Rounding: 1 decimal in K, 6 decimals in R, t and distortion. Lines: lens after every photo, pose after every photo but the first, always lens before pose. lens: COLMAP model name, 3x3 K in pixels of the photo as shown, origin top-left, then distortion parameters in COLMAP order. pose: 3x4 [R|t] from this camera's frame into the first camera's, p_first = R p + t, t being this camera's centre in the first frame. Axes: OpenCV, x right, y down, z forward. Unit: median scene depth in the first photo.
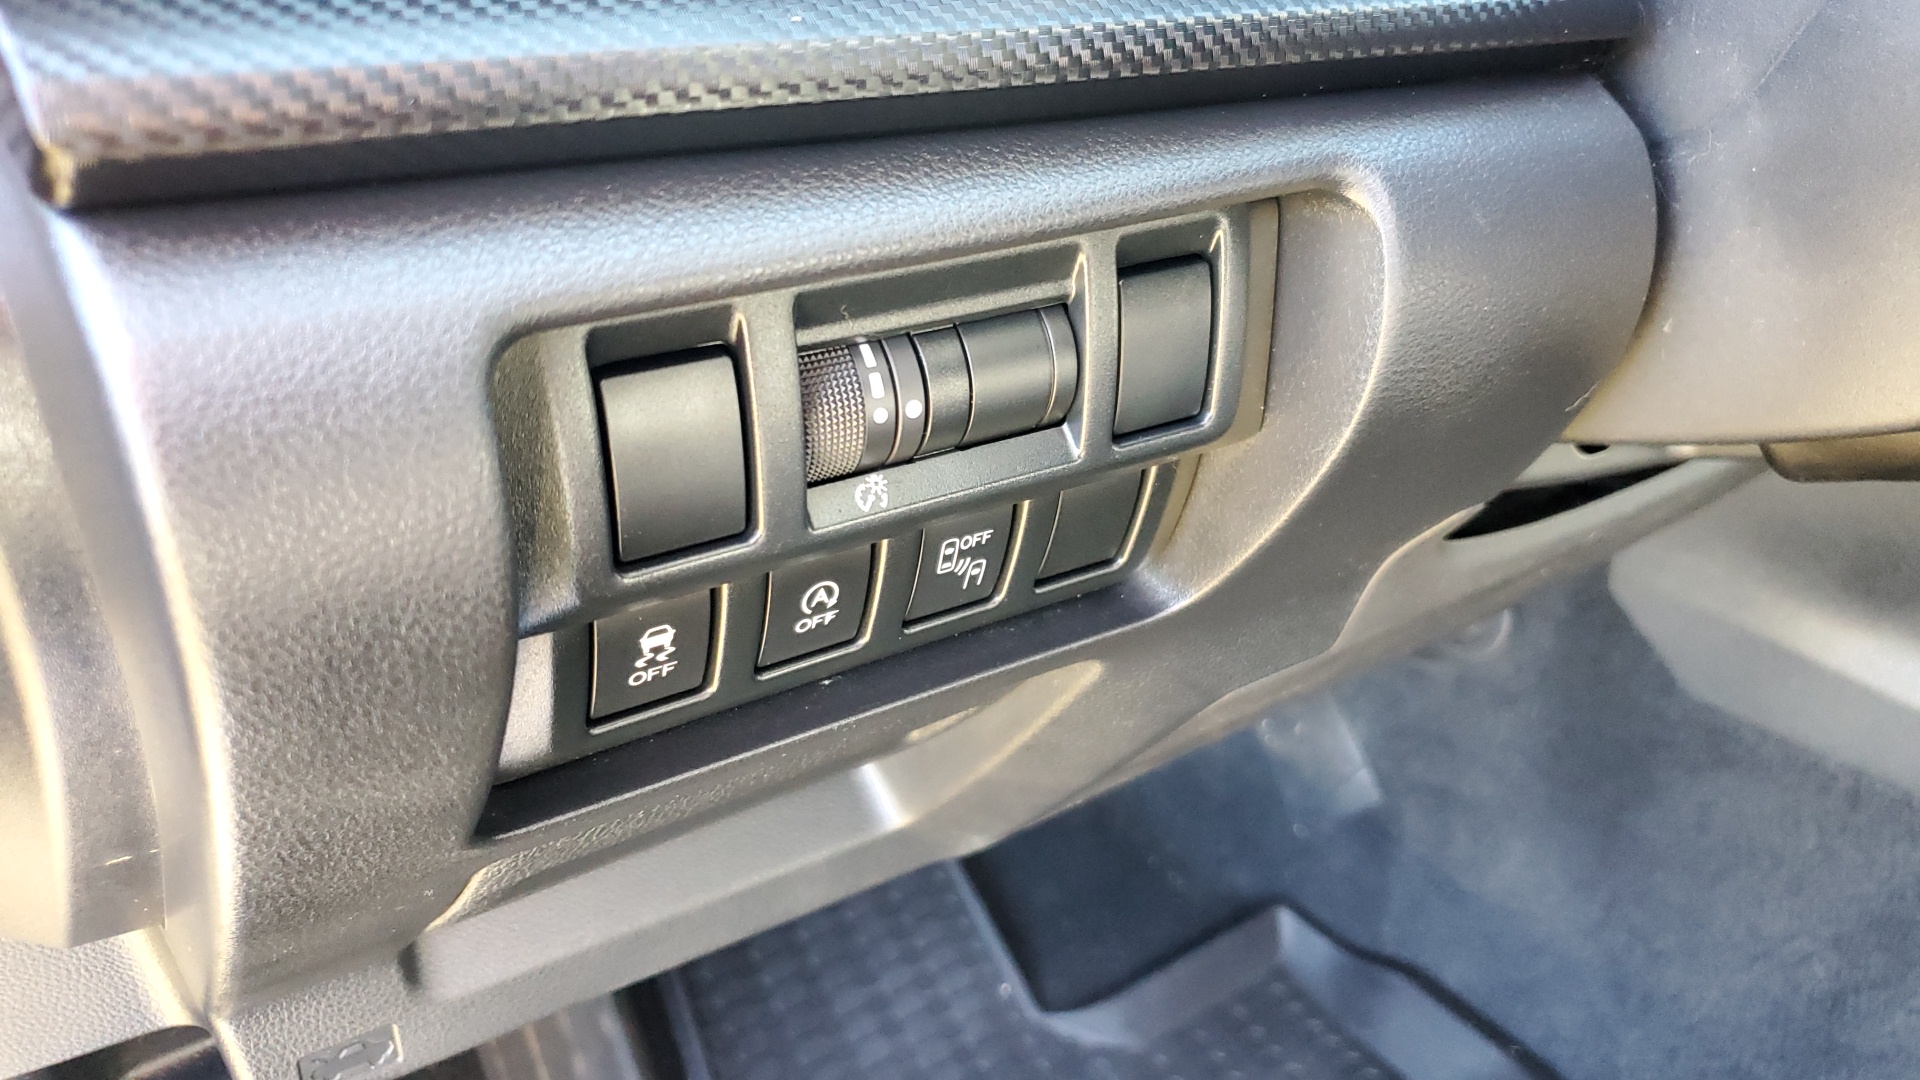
lens RADIAL K [[1464.2, 0, 960.5], [0, 1464.2, 538.9], [0, 0, 1]] dist [0.017356, 0.015349]
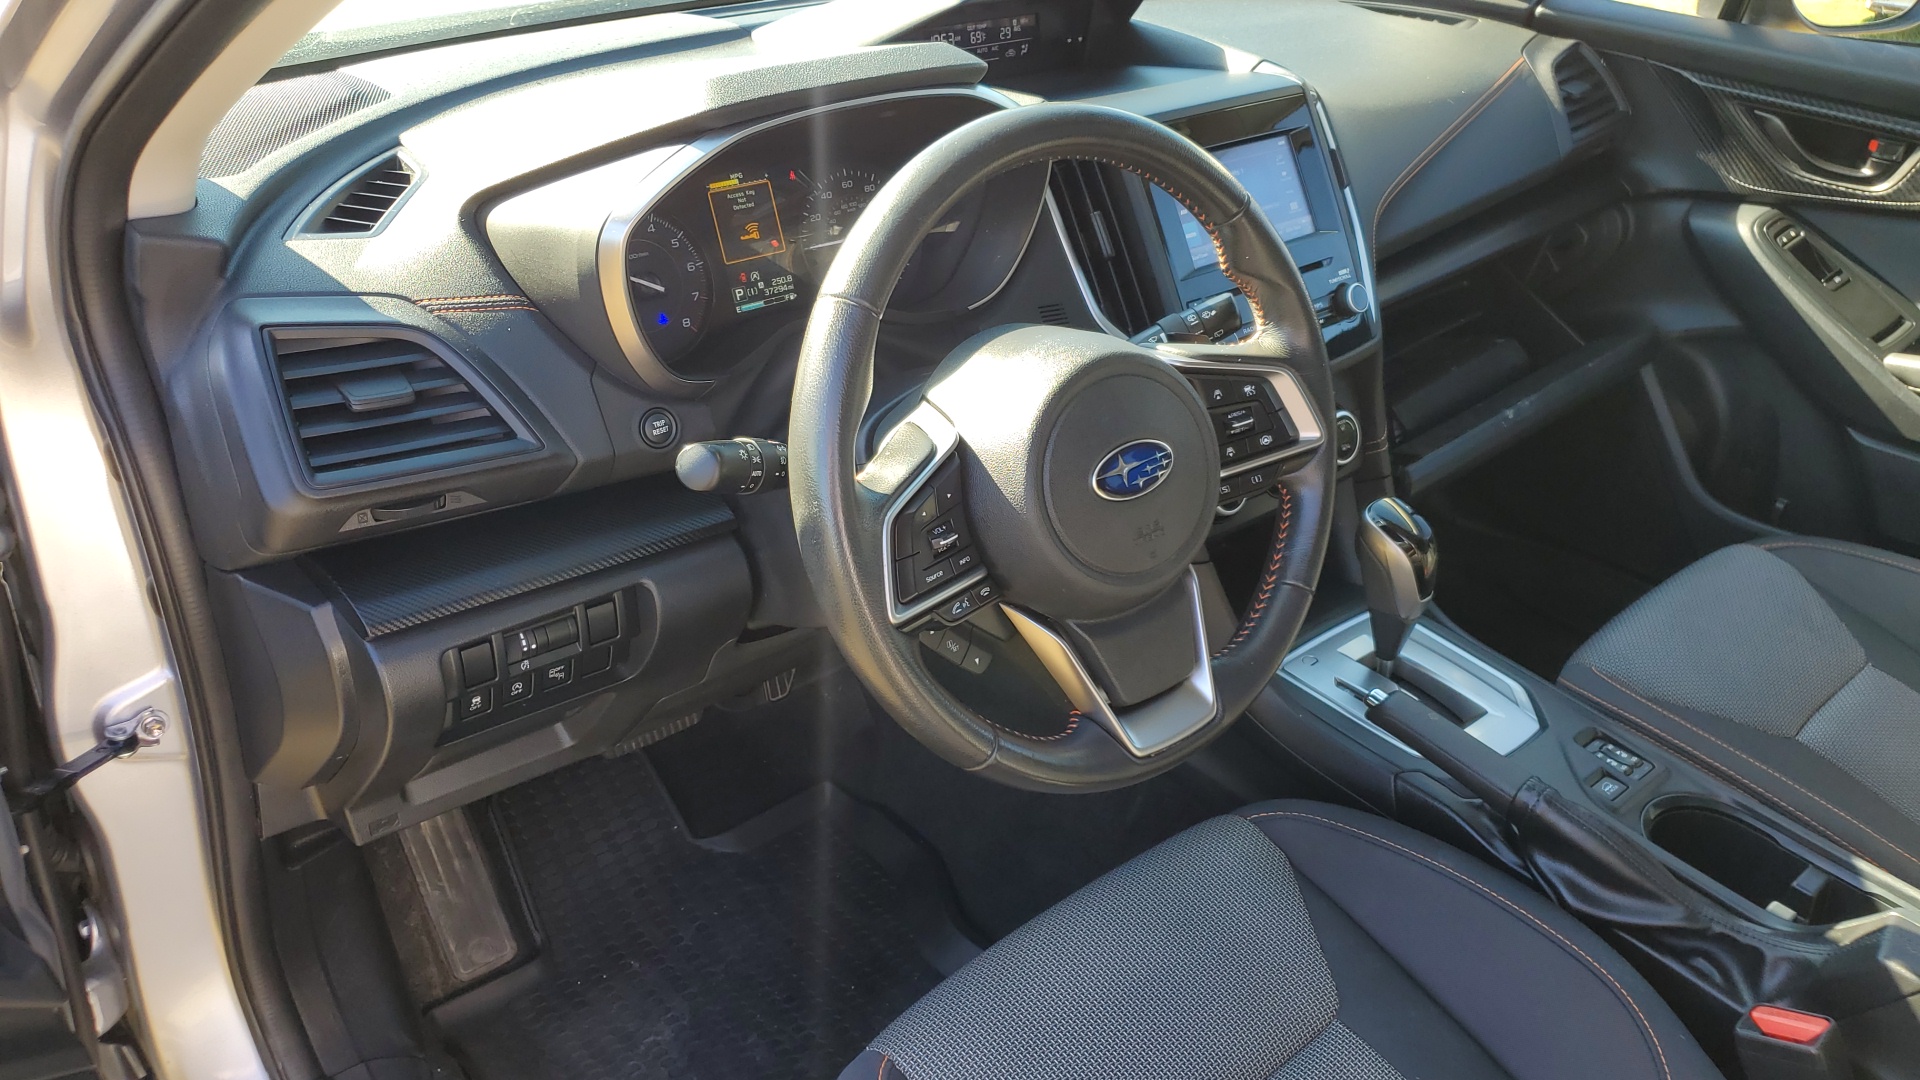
lens RADIAL K [[1464.2, 0, 966.8], [0, 1464.2, 522.9], [0, 0, 1]] dist [0.017356, 0.015349]
pose [[0.994825, -0.032816, 0.096156, 0.717181], [0.029642, 0.998973, 0.034256, -0.481285], [-0.097182, -0.031229, 0.994777, -2.955623]]
